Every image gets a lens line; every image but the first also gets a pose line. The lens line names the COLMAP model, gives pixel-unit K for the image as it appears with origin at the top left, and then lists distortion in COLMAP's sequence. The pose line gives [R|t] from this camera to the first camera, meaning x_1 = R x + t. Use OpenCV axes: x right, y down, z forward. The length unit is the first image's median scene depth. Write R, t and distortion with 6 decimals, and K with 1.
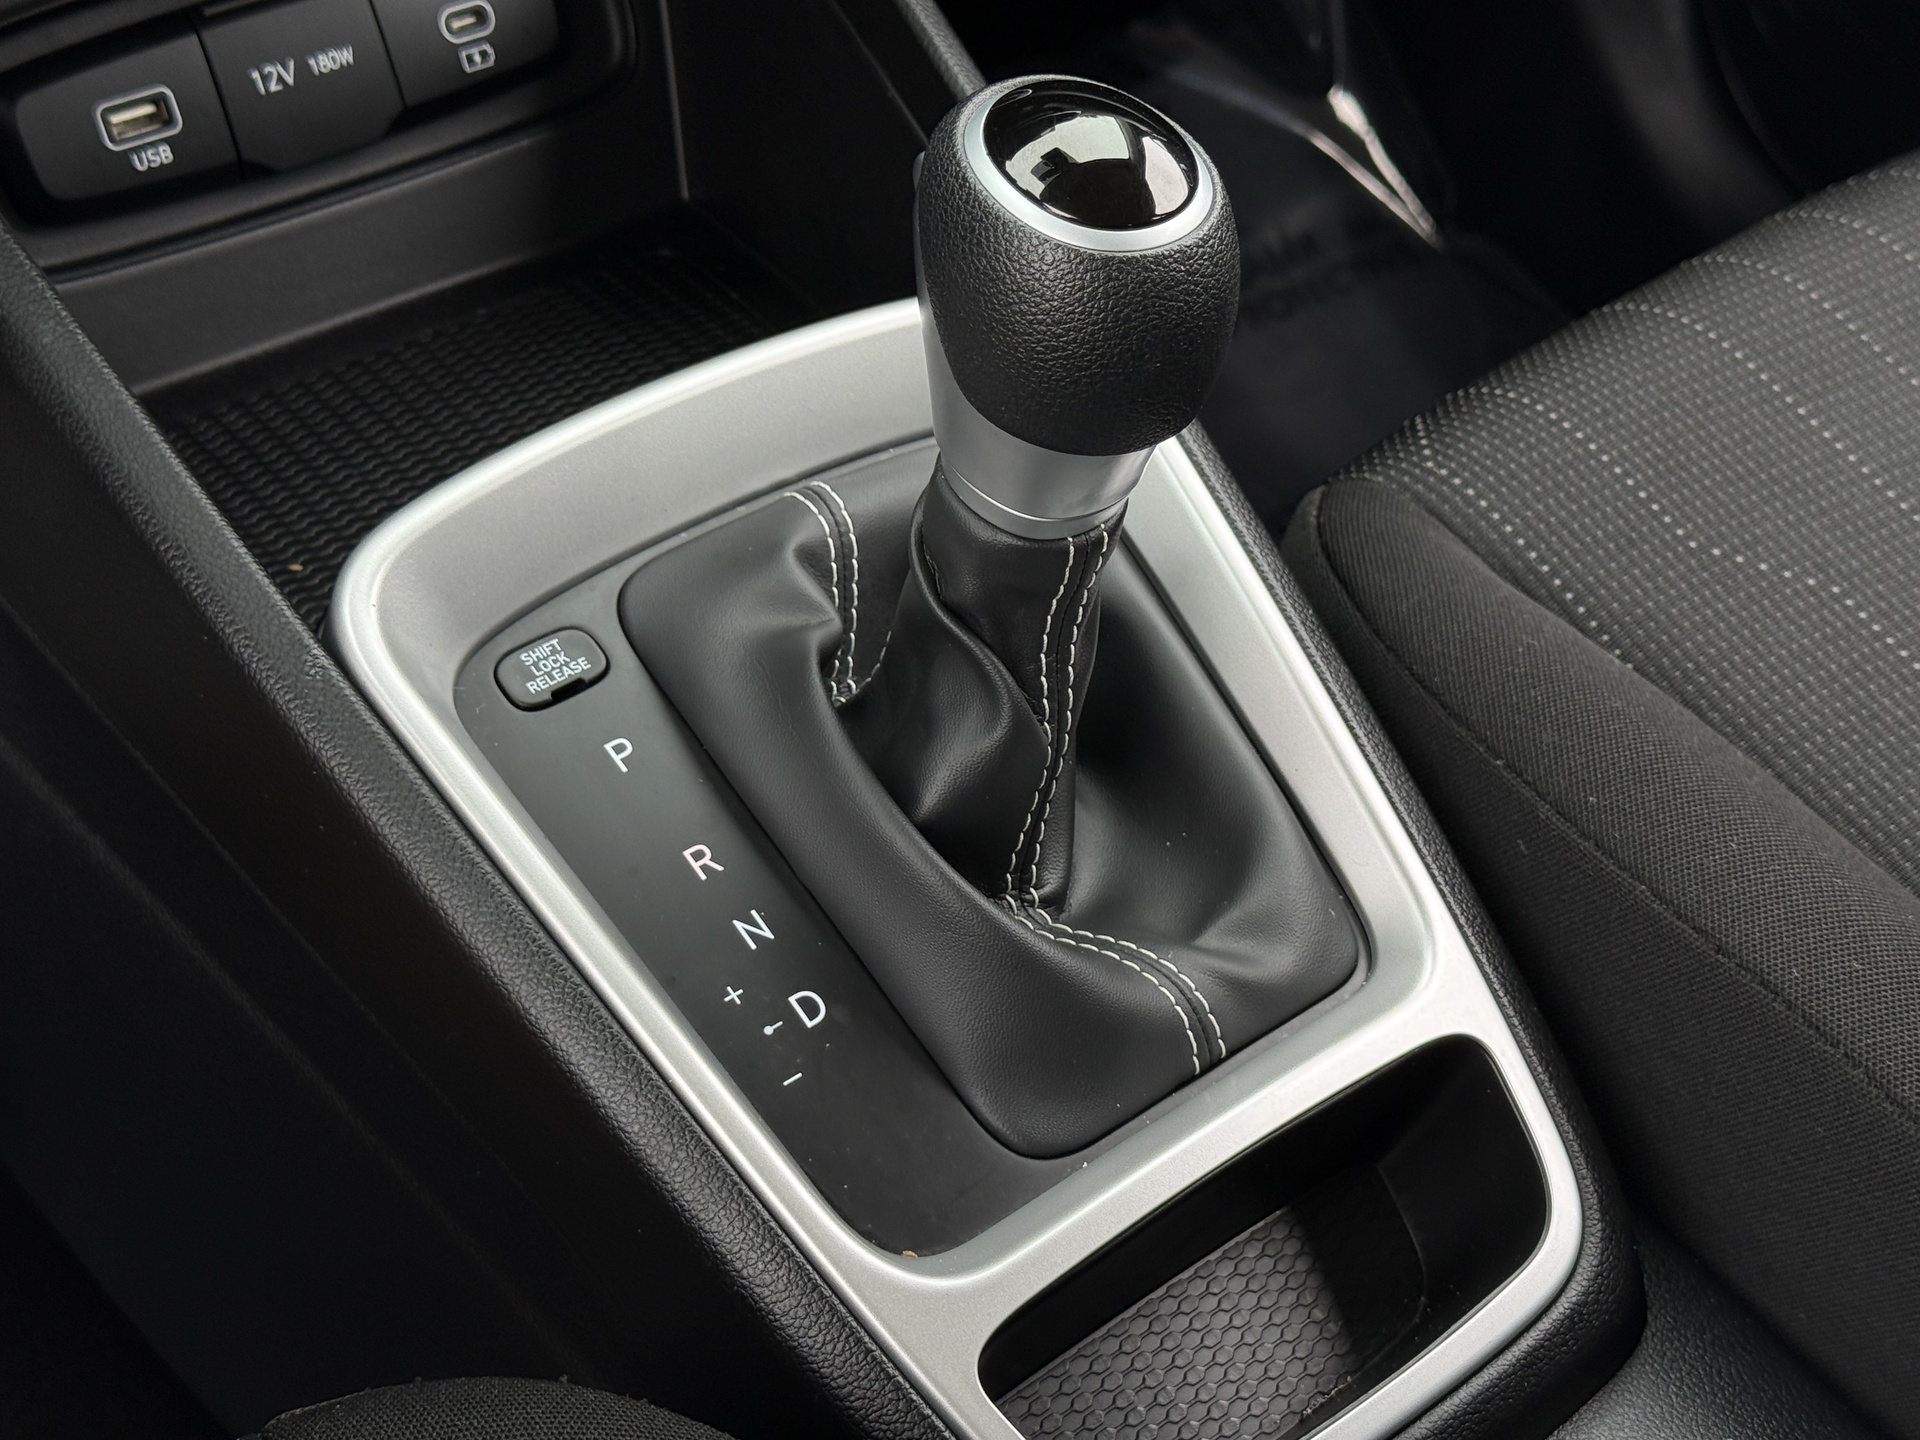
lens RADIAL K [[2816.5, 0, 1000.8], [0, 2816.5, 605.6], [0, 0, 1]] dist [0.100911, 0.000000]
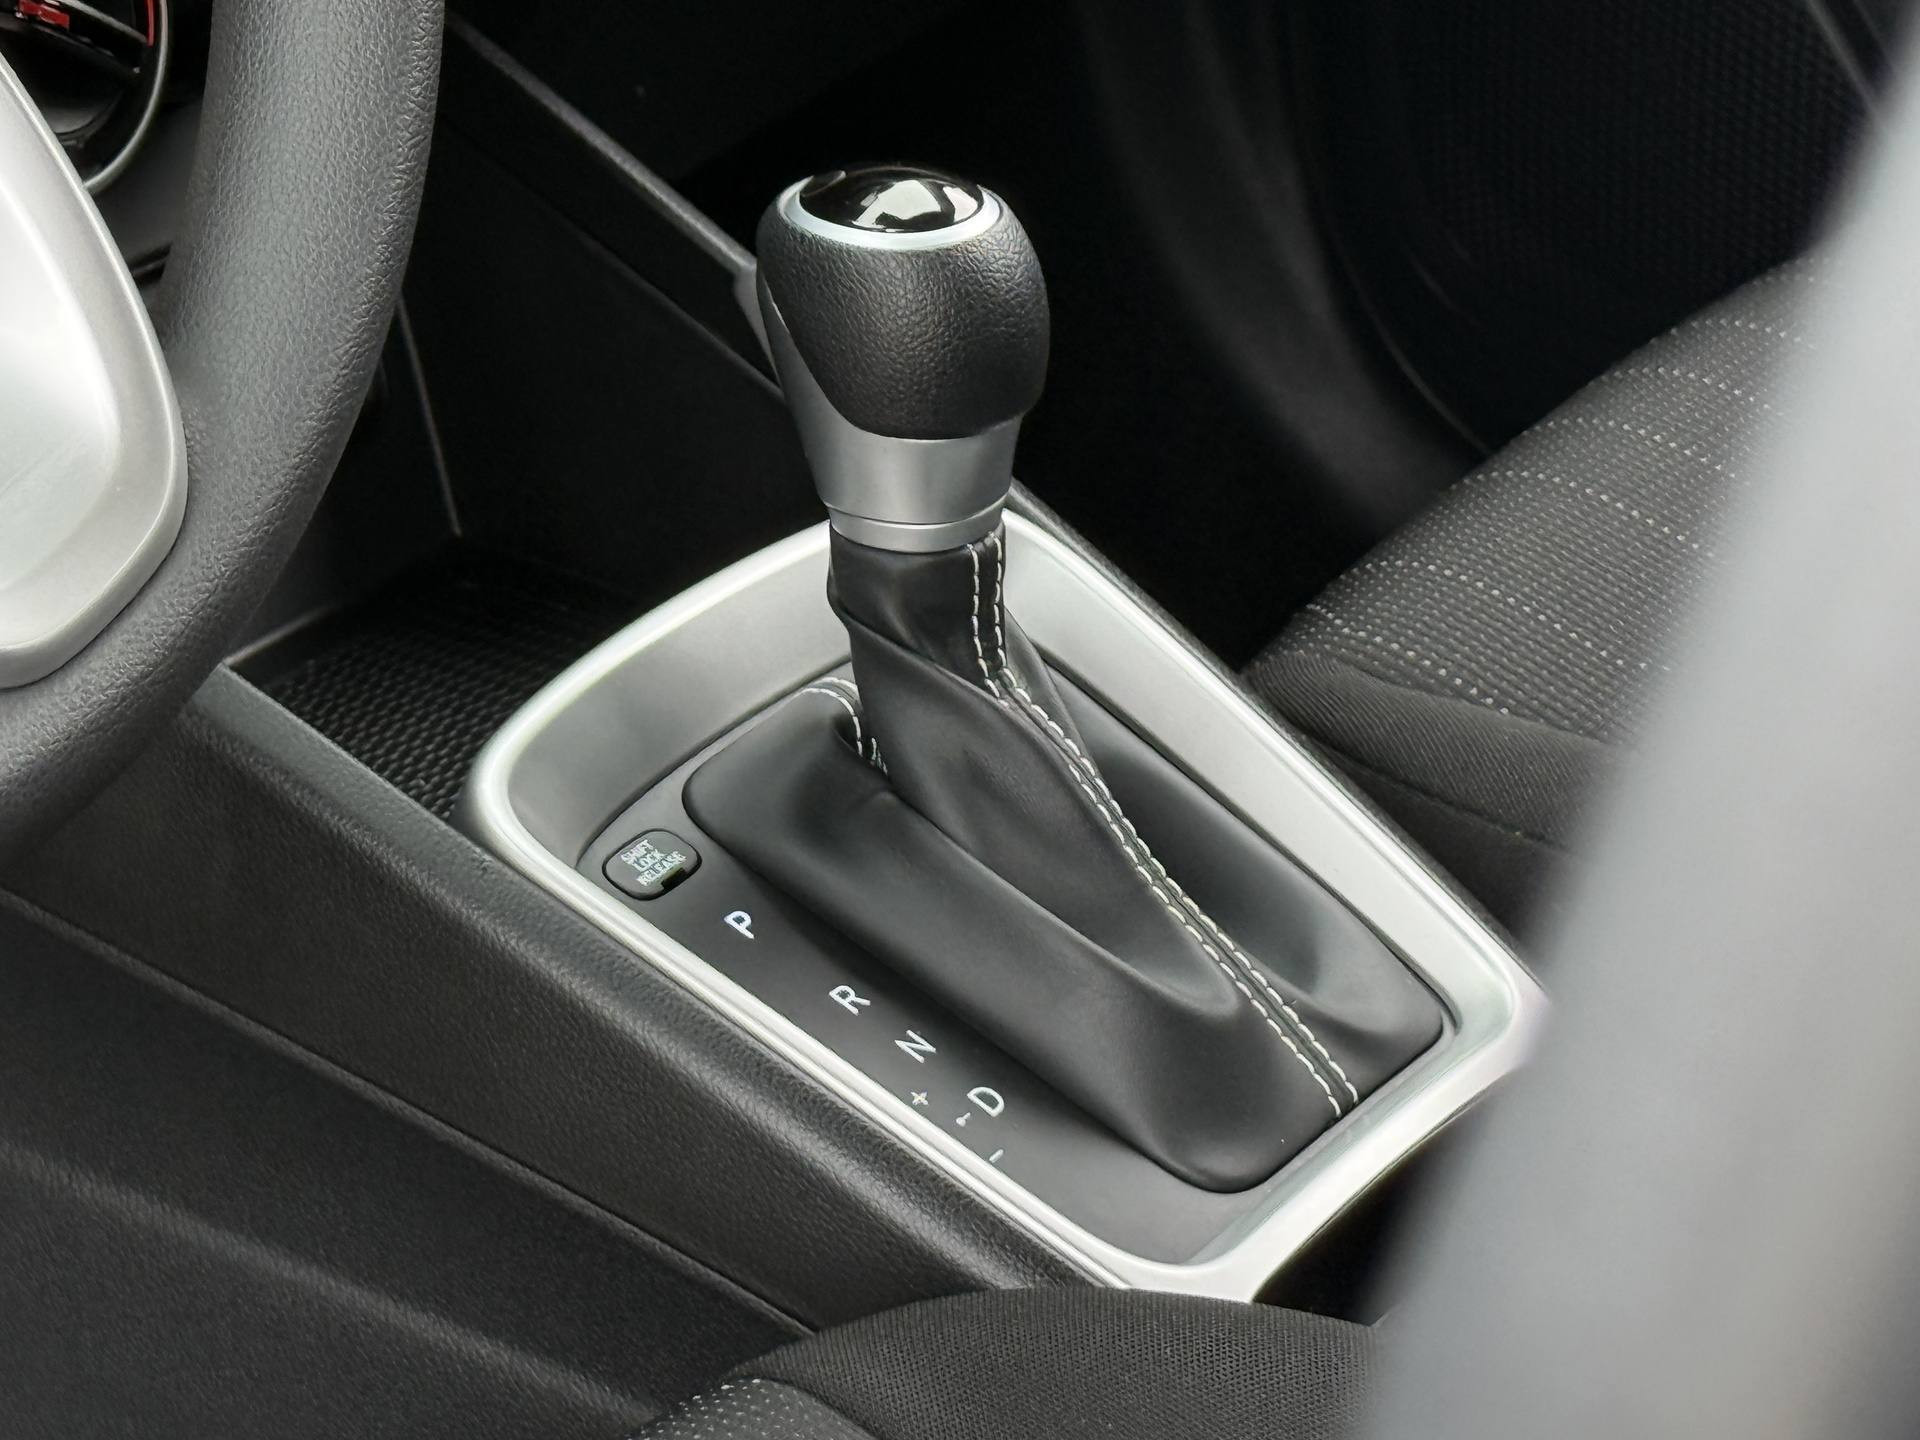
lens RADIAL K [[6557.2, 0, 949.9], [0, 6557.2, 707.1], [0, 0, 1]] dist [0.151679, 0.000000]
pose [[0.957627, -0.165400, 0.235782, -0.610594], [0.212738, 0.958069, -0.191952, 0.450509], [-0.194146, 0.233979, 0.952660, -1.318164]]
